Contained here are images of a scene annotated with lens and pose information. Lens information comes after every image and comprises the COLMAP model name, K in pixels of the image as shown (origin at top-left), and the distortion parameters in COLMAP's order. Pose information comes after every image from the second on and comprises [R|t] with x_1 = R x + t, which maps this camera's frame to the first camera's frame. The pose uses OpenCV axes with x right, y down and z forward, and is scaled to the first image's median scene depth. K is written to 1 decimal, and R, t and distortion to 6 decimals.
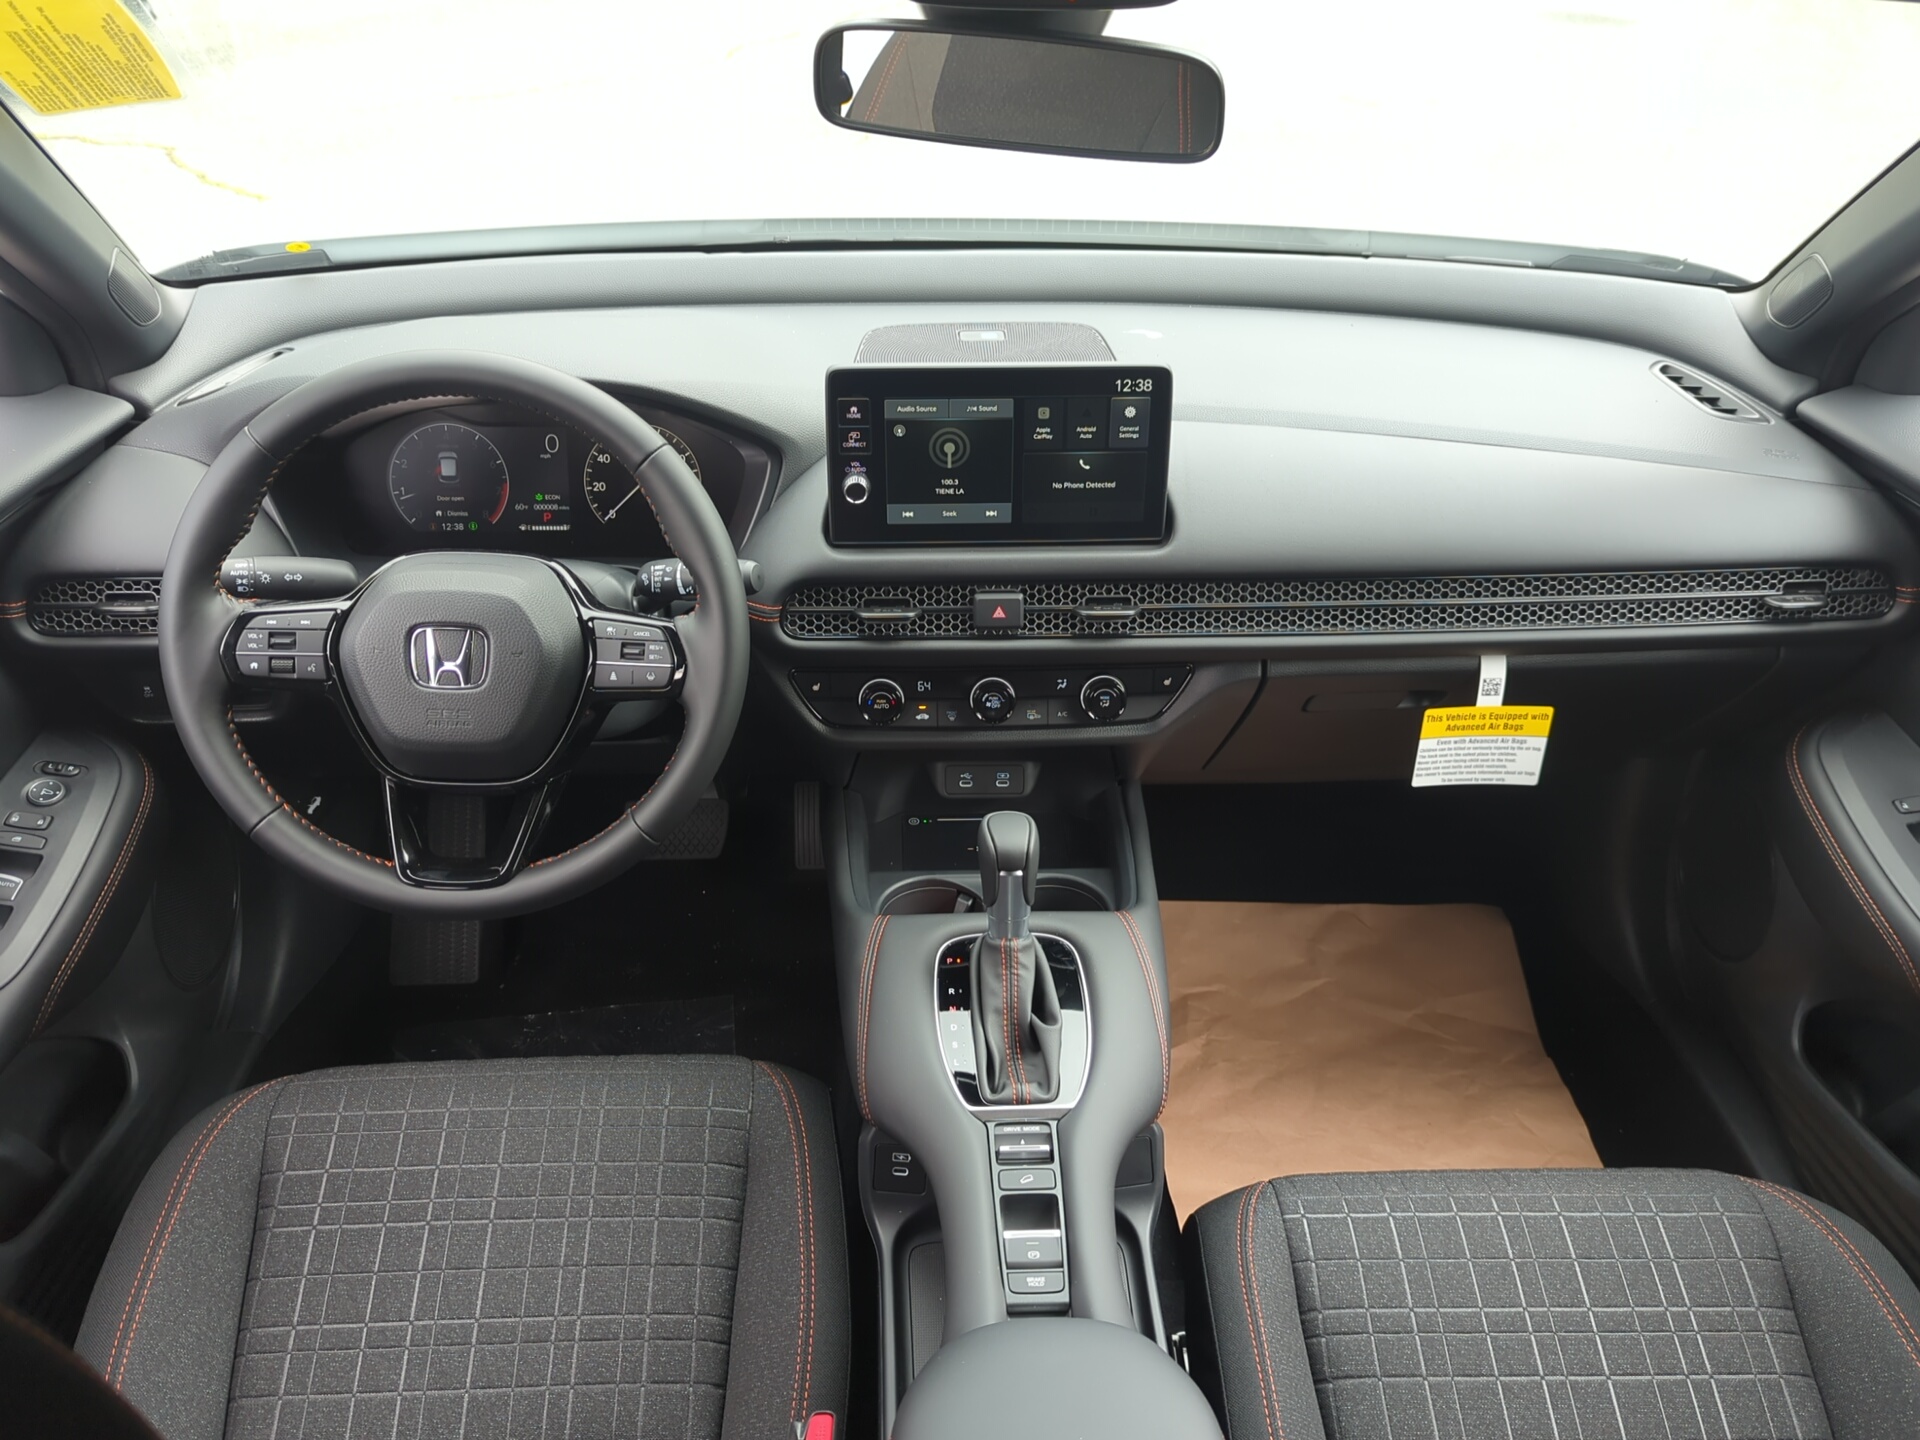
lens RADIAL K [[1588.1, 0, 1000.4], [0, 1588.1, 692.3], [0, 0, 1]] dist [0.040580, -0.017111]
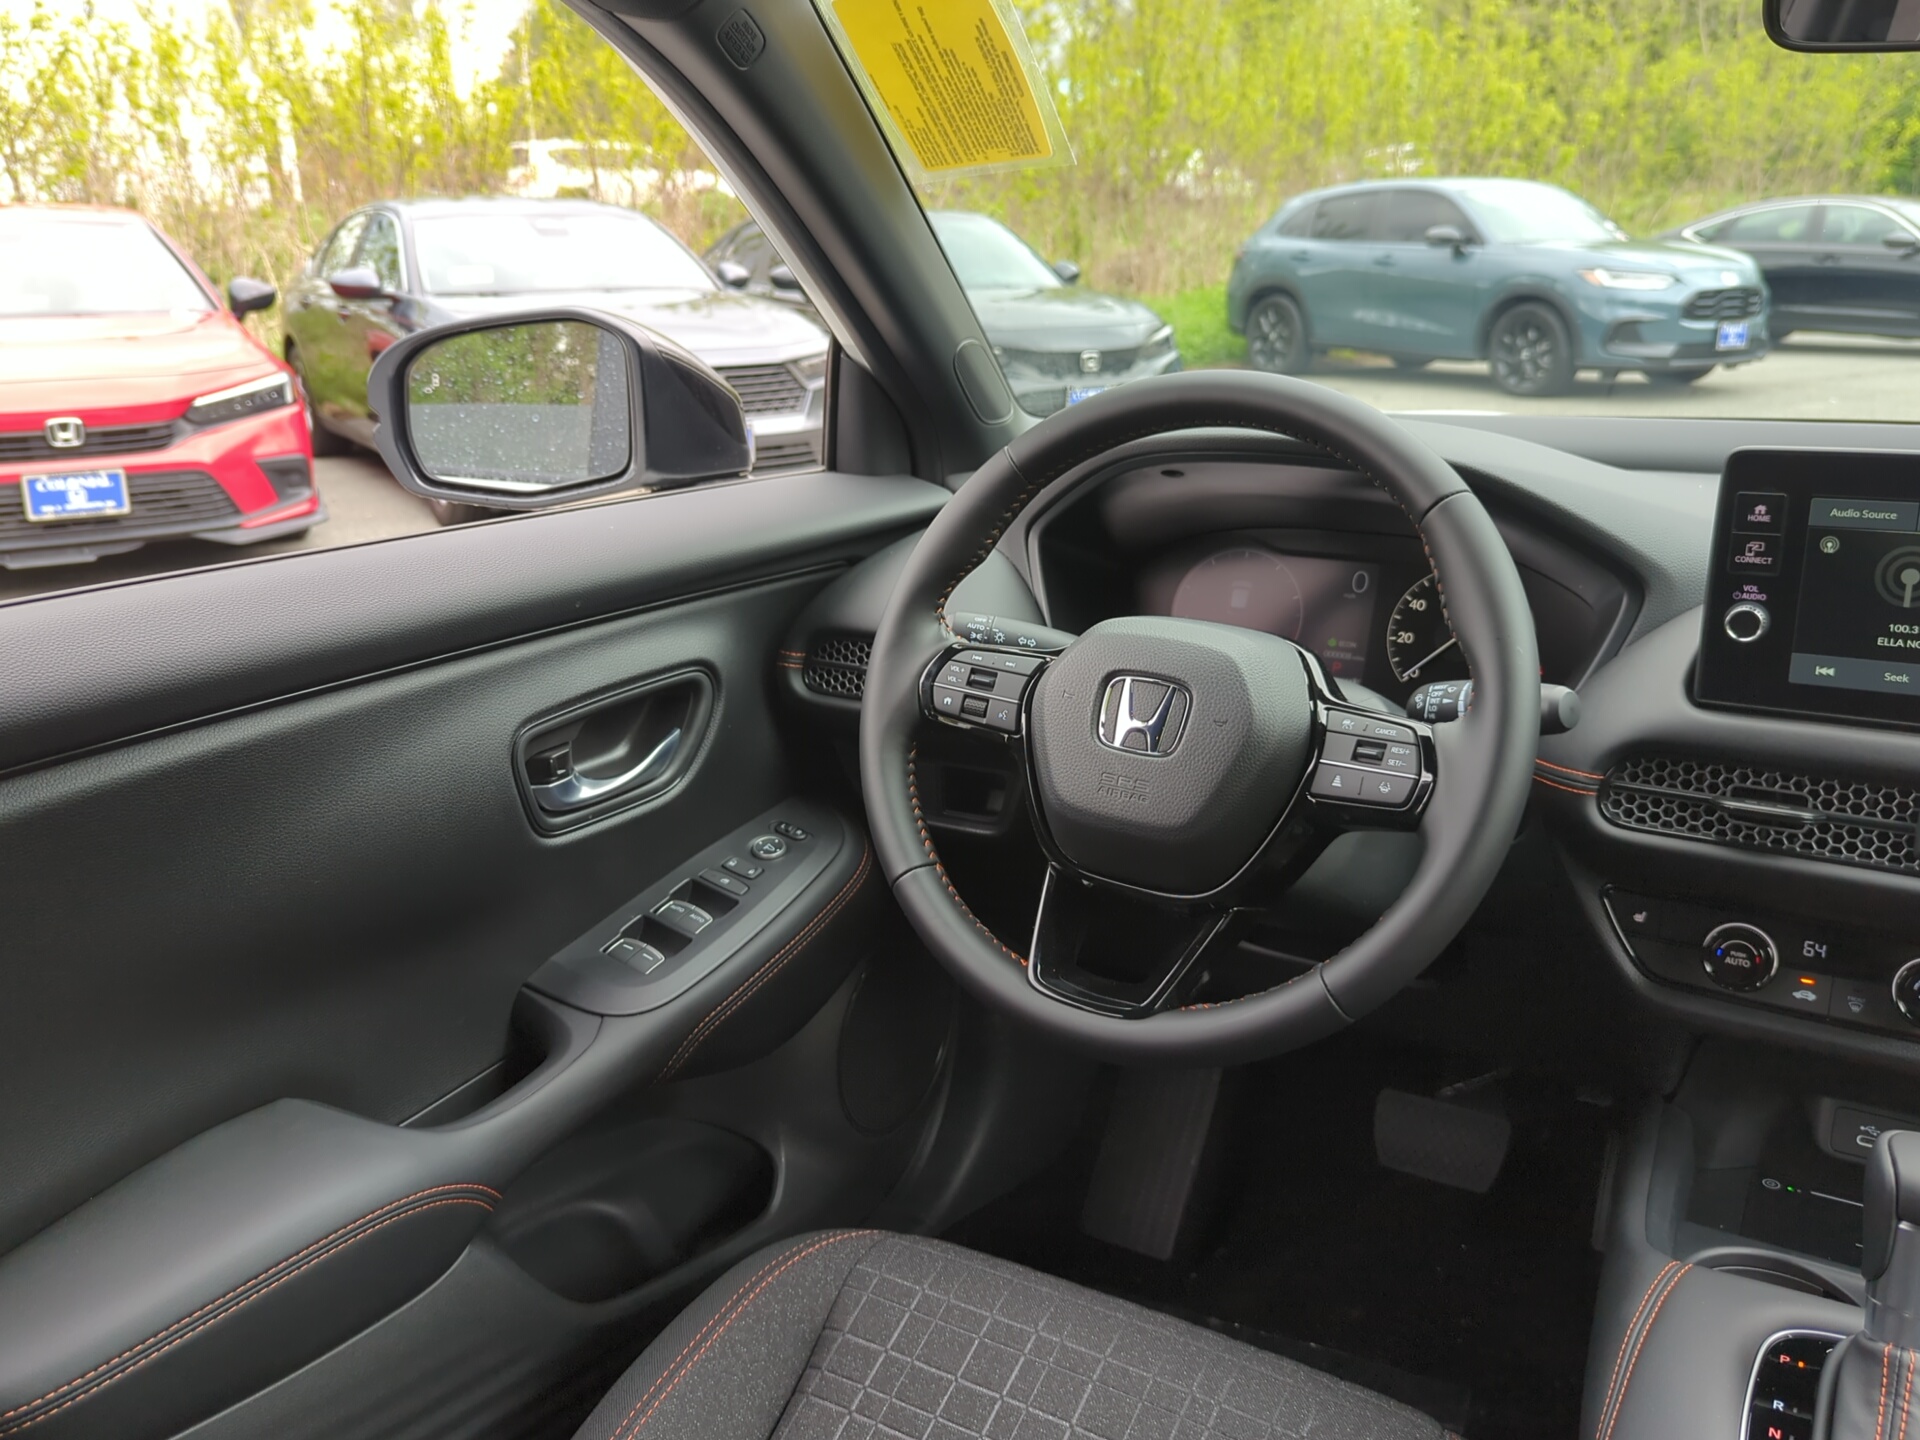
lens RADIAL K [[1588.1, 0, 968.5], [0, 1588.1, 693.3], [0, 0, 1]] dist [0.040580, -0.017111]
pose [[0.823329, 0.118045, -0.555152, 0.022548], [-0.261700, 0.946905, -0.186774, 0.121868], [0.503629, 0.299060, 0.810507, 0.263053]]
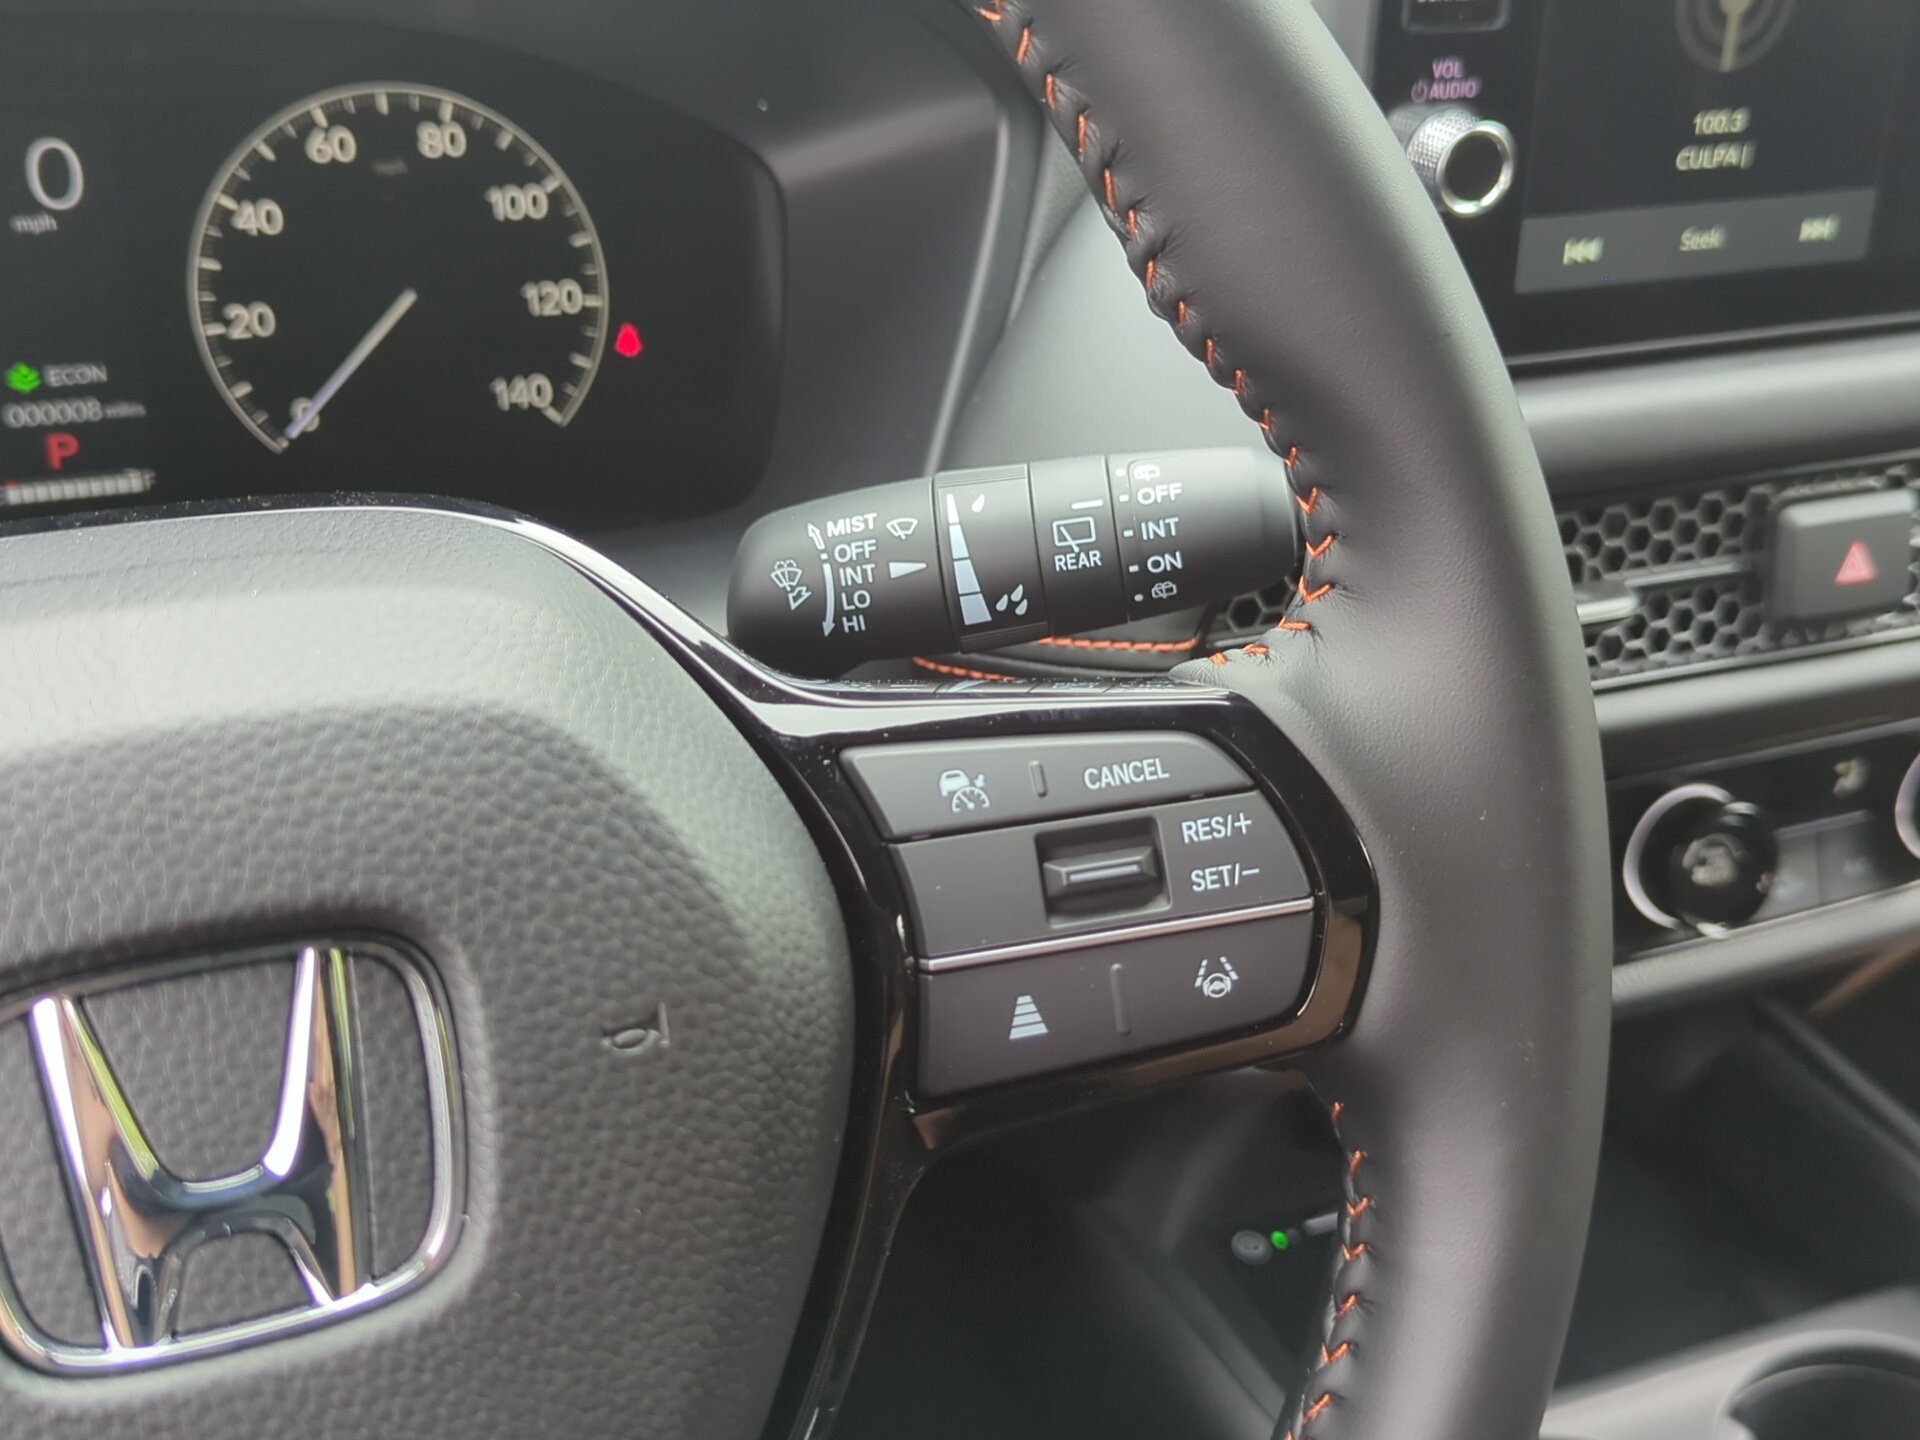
lens RADIAL K [[2246.6, 0, 974.4], [0, 2246.6, 683.5], [0, 0, 1]] dist [0.030317, 0.000000]
pose [[0.943639, -0.134042, 0.302618, -0.291450], [0.146582, 0.989016, -0.019003, -0.045441], [-0.296747, 0.062290, 0.952922, 0.662487]]
